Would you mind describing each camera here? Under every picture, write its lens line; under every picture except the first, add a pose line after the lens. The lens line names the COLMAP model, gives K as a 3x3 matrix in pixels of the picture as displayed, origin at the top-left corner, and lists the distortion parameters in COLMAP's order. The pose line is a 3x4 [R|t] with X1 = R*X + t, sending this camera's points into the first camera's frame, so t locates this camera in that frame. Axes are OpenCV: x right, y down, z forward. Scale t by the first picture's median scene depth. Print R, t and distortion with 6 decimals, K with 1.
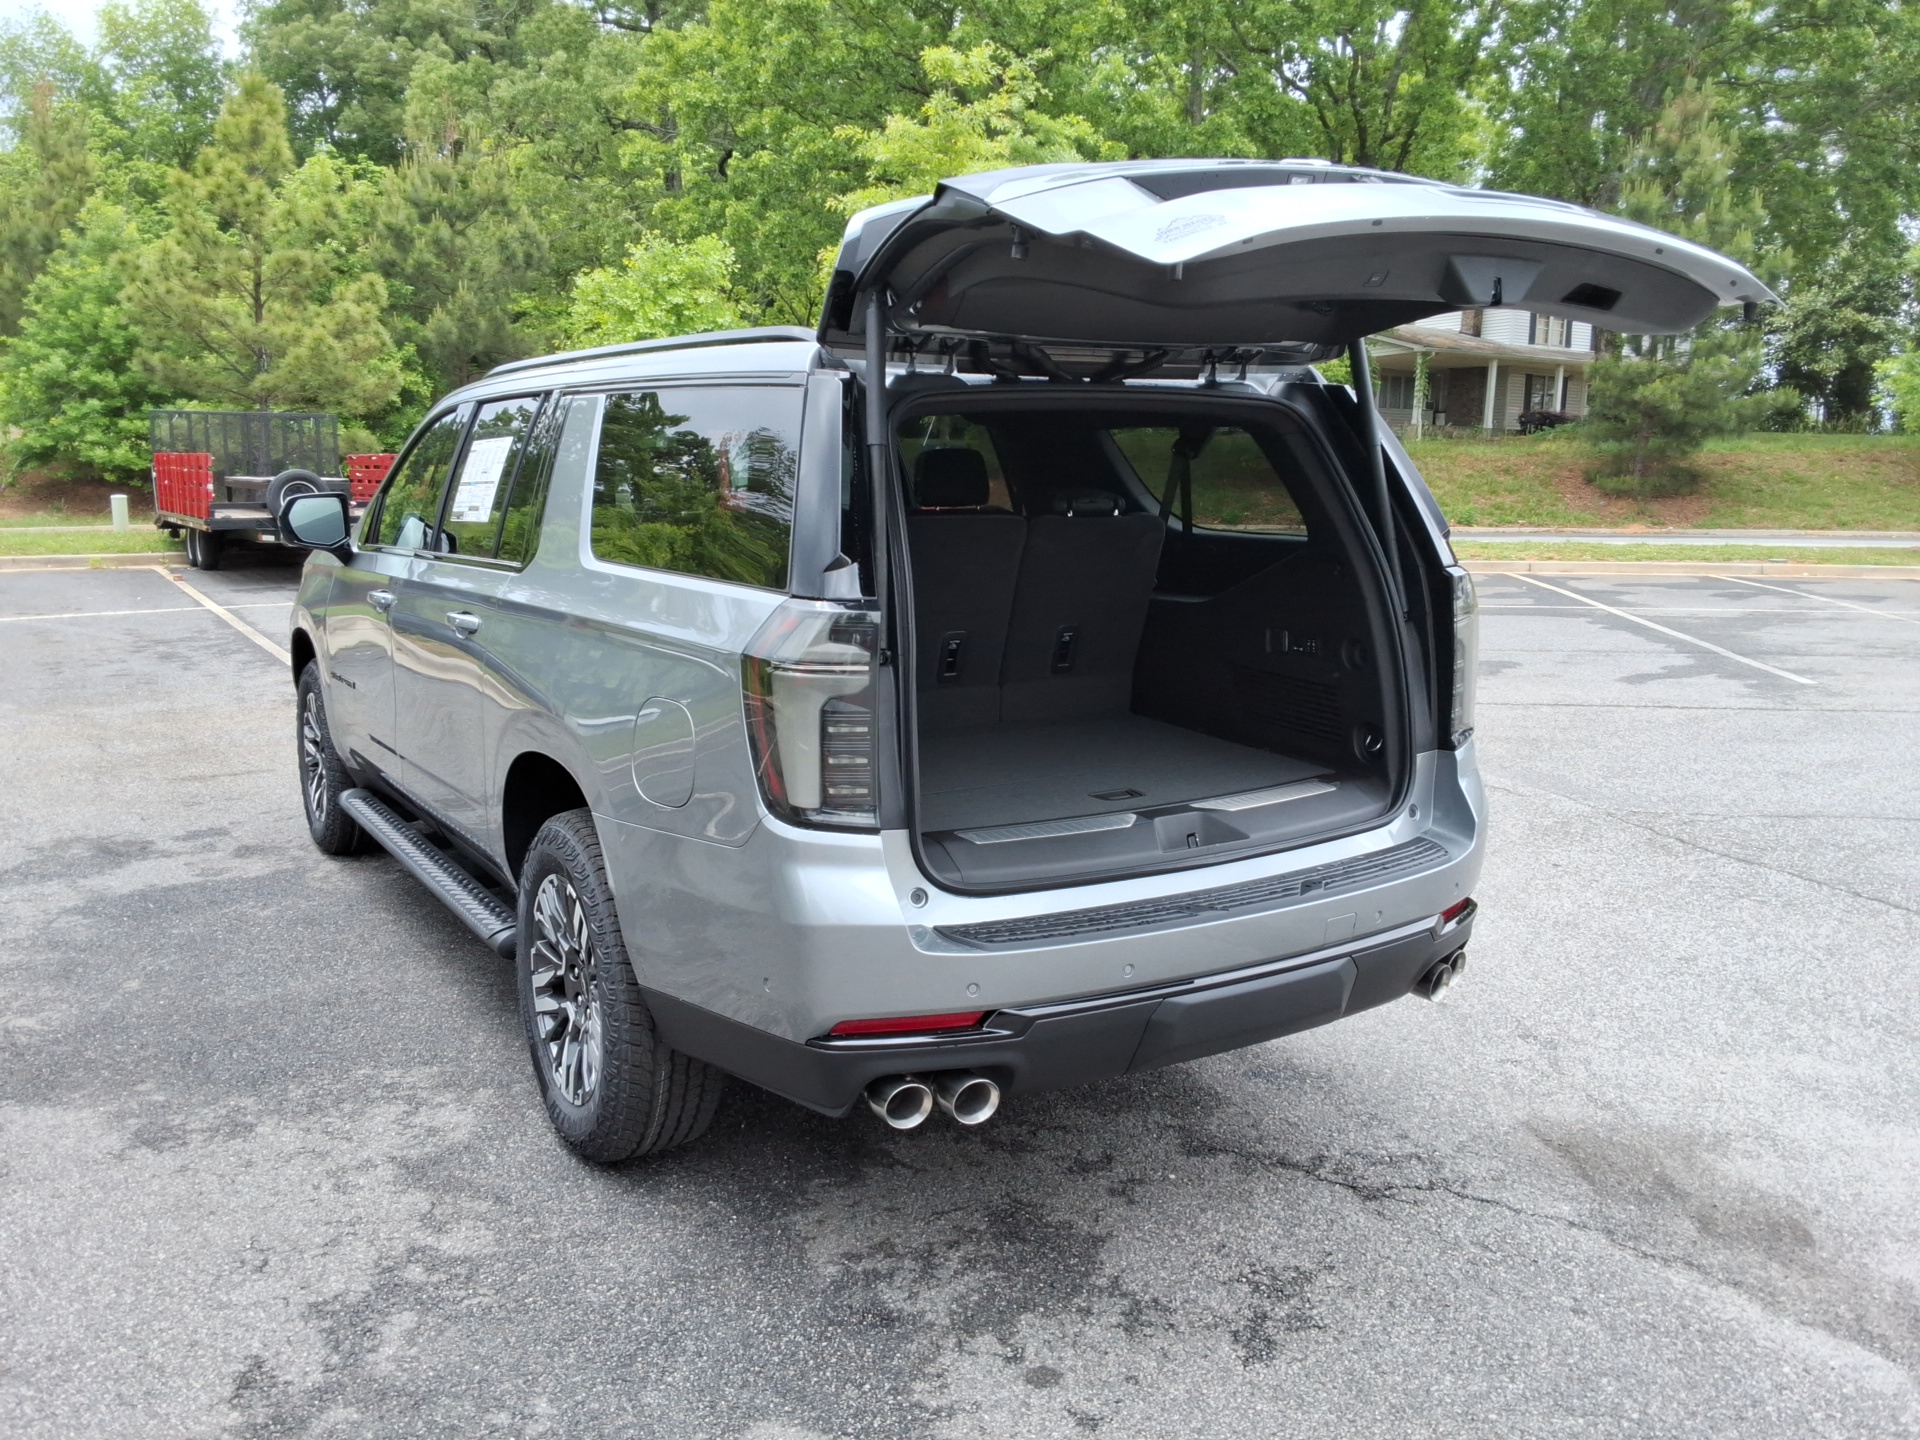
lens RADIAL K [[1538.5, 0, 976.0], [0, 1538.5, 693.8], [0, 0, 1]] dist [0.089352, -0.132773]
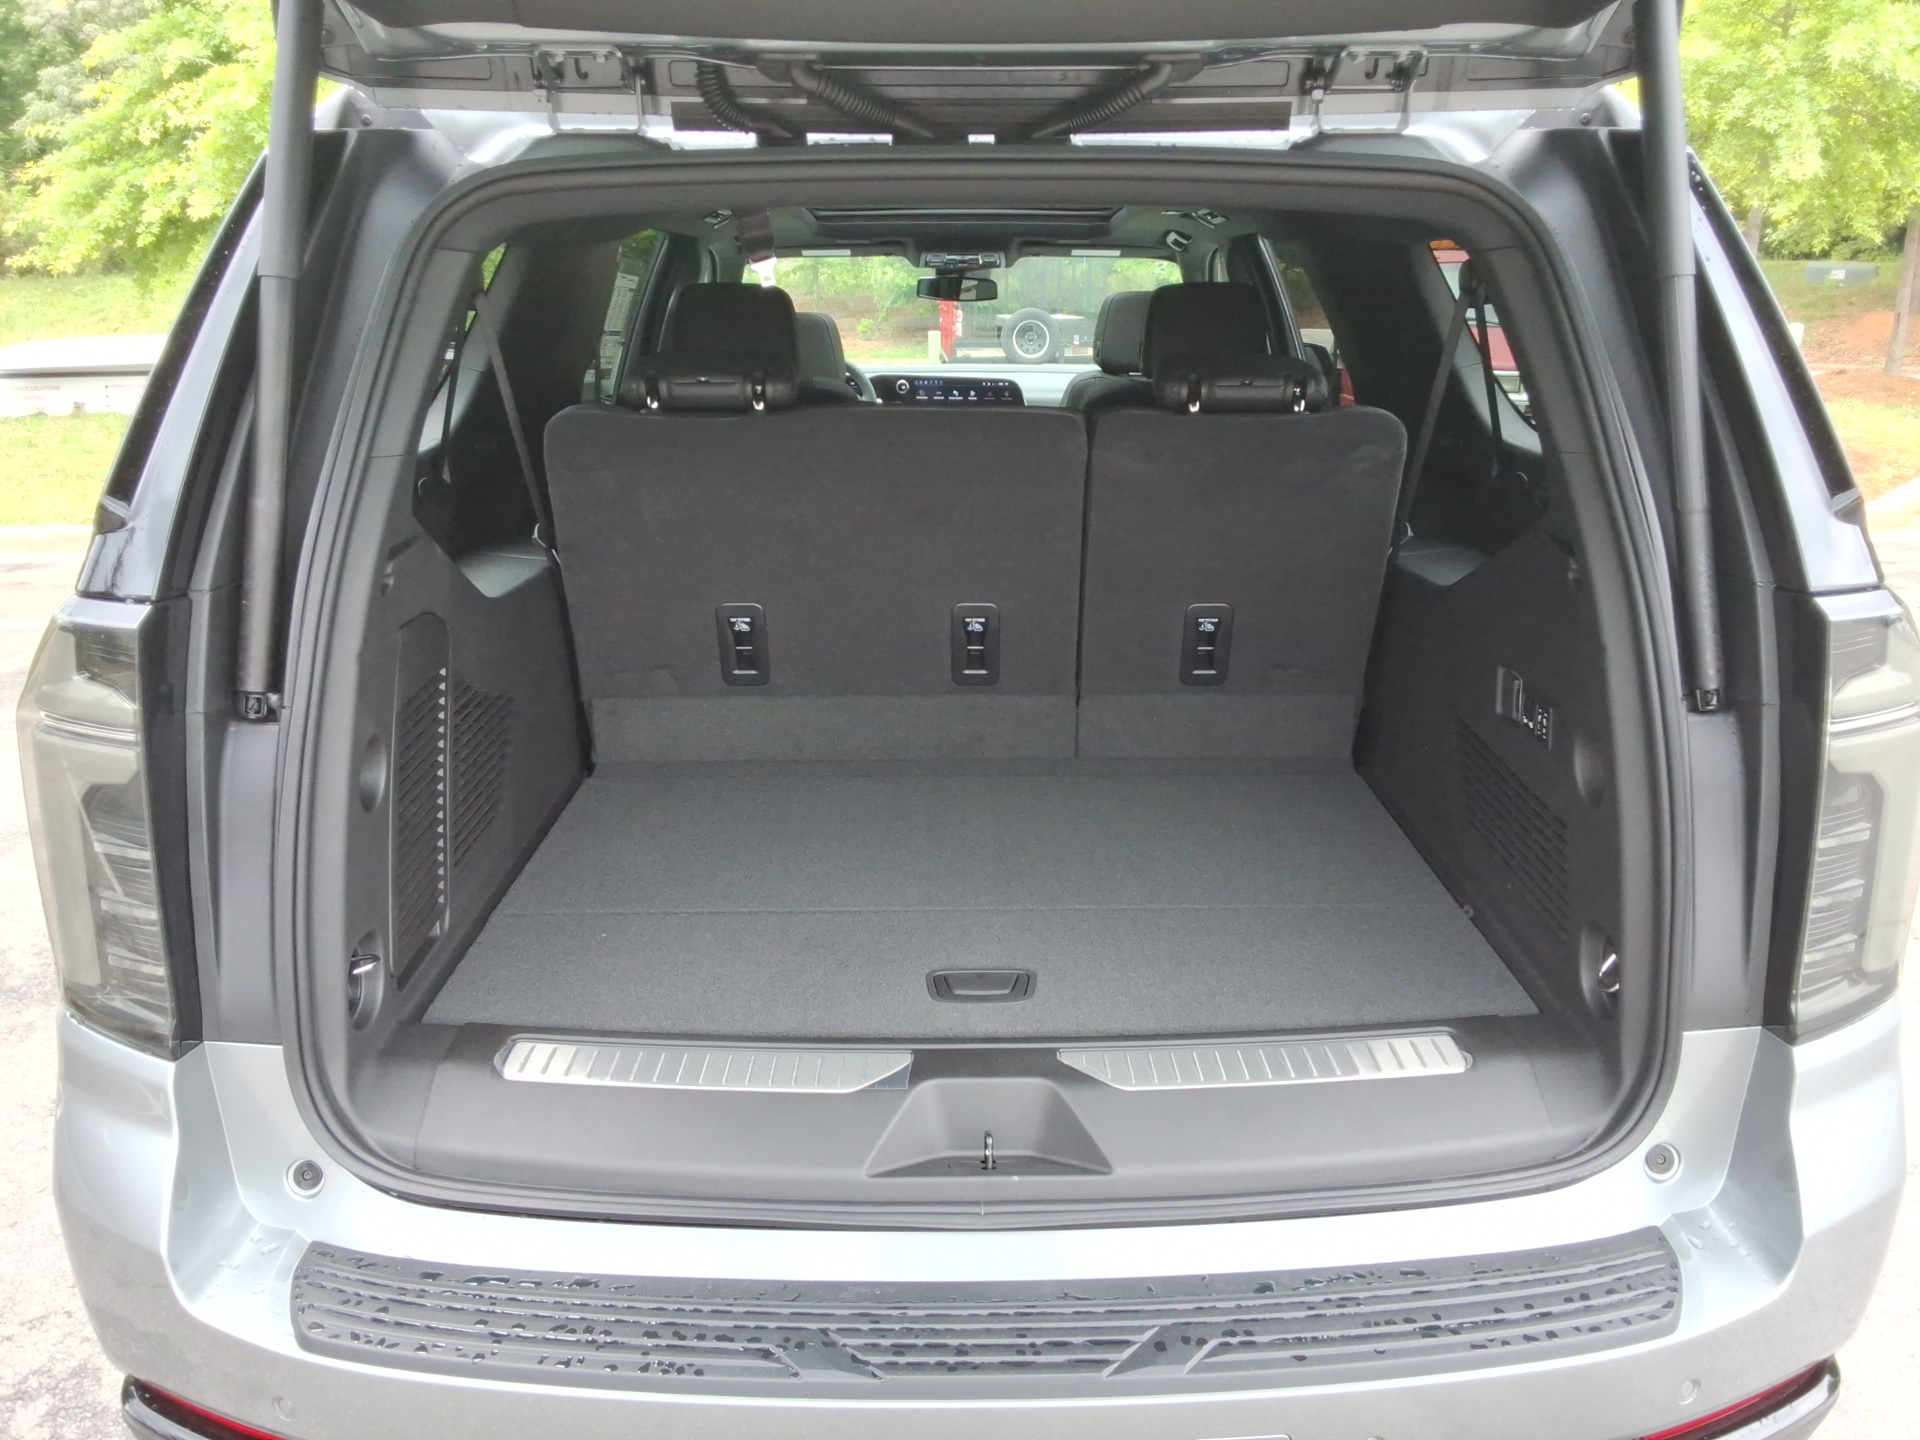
lens RADIAL K [[1538.5, 0, 976.5], [0, 1538.5, 702.4], [0, 0, 1]] dist [0.089352, -0.132773]
pose [[0.858804, 0.132663, -0.494829, 0.051460], [-0.078388, 0.988544, 0.128981, -0.014358], [0.506271, -0.071981, 0.859365, 0.088935]]
